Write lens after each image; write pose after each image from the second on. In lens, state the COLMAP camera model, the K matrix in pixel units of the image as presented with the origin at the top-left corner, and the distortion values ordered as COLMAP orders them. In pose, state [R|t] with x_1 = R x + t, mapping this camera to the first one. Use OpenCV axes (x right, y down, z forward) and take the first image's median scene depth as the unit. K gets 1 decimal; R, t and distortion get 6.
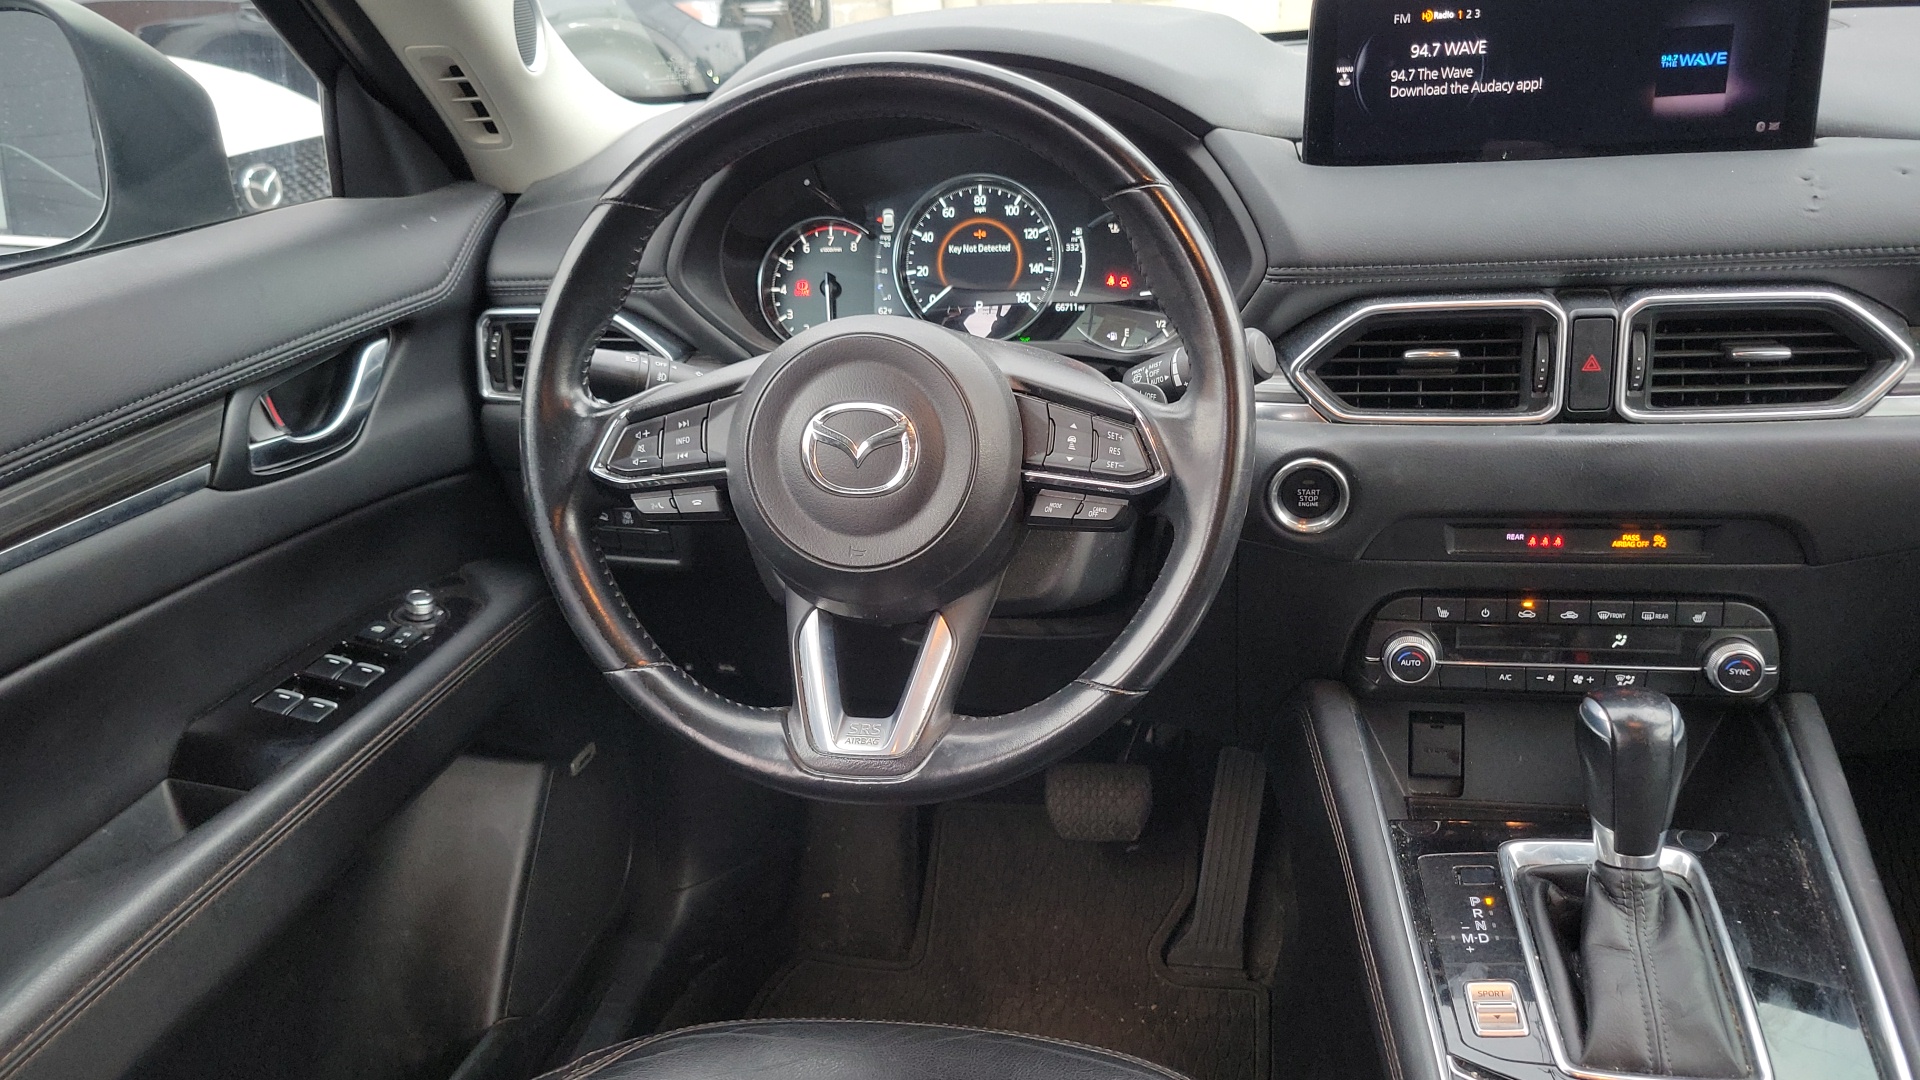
lens RADIAL K [[1416.6, 0, 964.0], [0, 1416.6, 564.6], [0, 0, 1]] dist [0.008633, 0.003339]
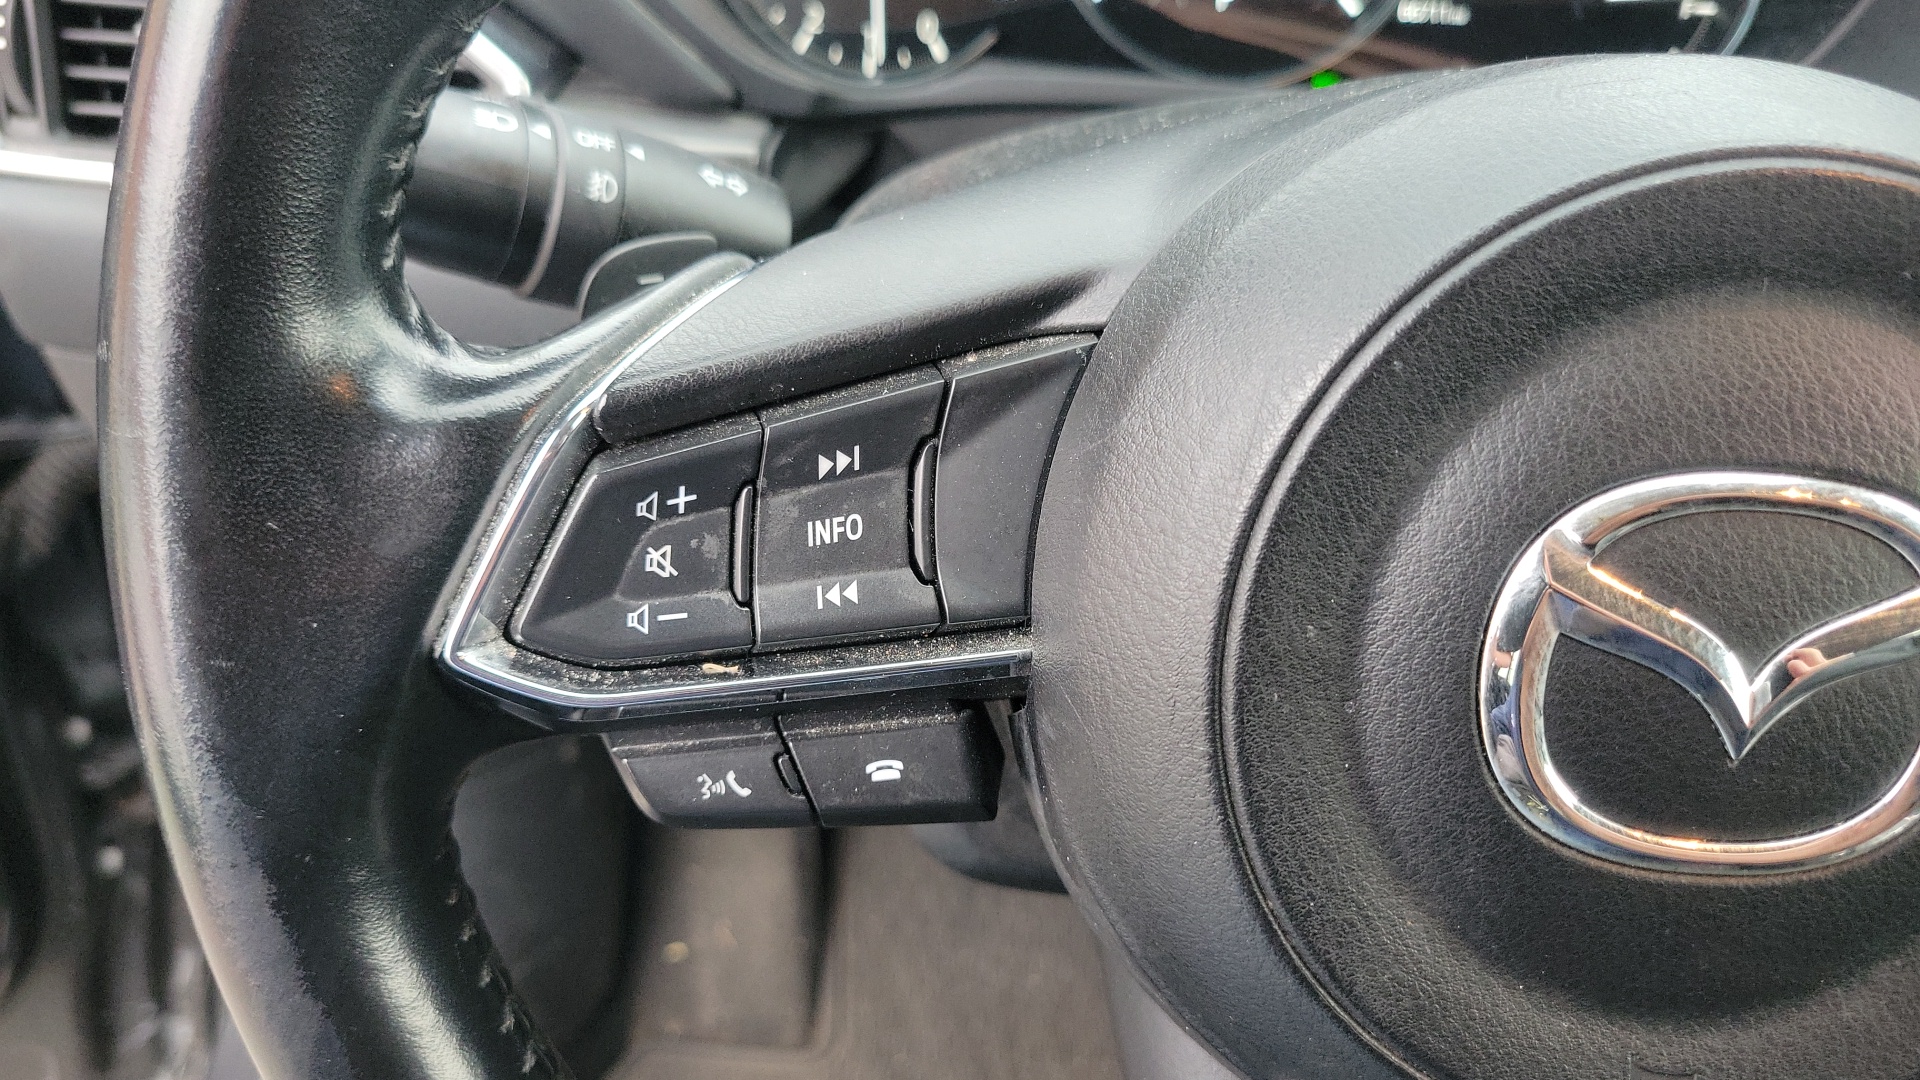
lens RADIAL K [[1511.0, 0, 960.0], [0, 1511.0, 540.0], [0, 0, 1]] dist [-0.011251, -0.002740]
pose [[0.976815, -0.003168, 0.214060, -0.200449], [-0.035831, 0.983368, 0.178057, -0.114268], [-0.211064, -0.181599, 0.960455, 0.641680]]
